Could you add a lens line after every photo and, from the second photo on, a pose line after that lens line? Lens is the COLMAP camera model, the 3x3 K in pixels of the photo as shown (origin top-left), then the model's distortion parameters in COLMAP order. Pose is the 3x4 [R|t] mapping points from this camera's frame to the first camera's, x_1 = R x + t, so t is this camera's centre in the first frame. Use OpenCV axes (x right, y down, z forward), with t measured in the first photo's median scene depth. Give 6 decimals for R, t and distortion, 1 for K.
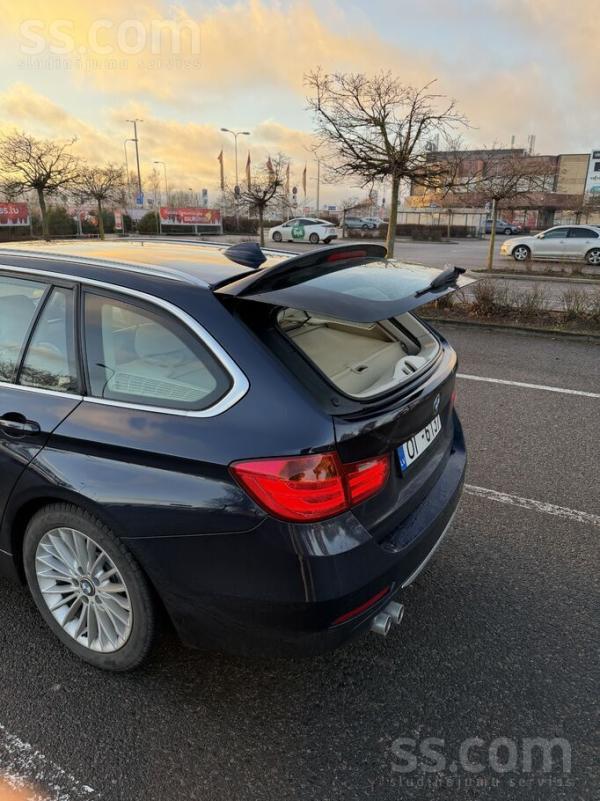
lens RADIAL K [[567.8, 0, 309.3], [0, 567.8, 400.0], [0, 0, 1]] dist [0.002723, -0.029849]
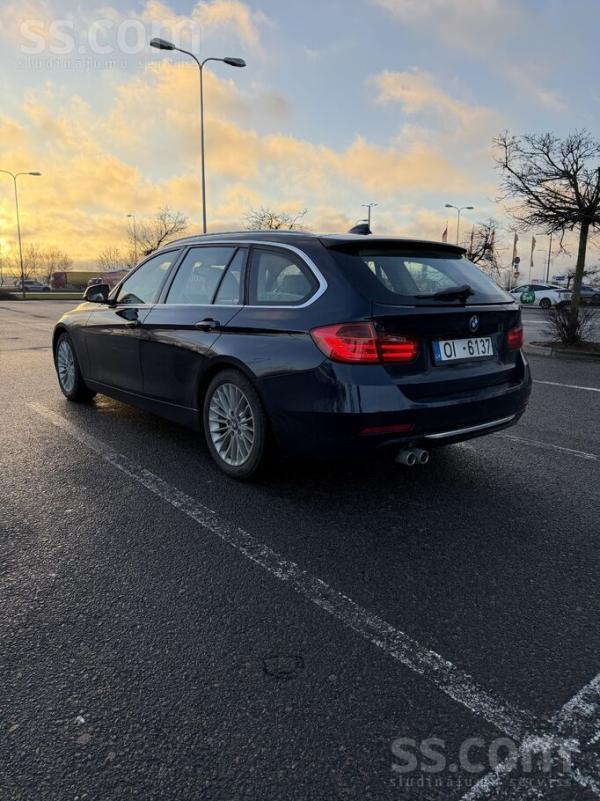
lens RADIAL K [[567.8, 0, 309.3], [0, 567.8, 400.0], [0, 0, 1]] dist [0.002723, -0.029849]
pose [[0.929650, 0.061297, -0.363309, 0.090063], [-0.105373, 0.989110, -0.102749, 0.092699], [0.353054, 0.133804, 0.925986, -0.100125]]
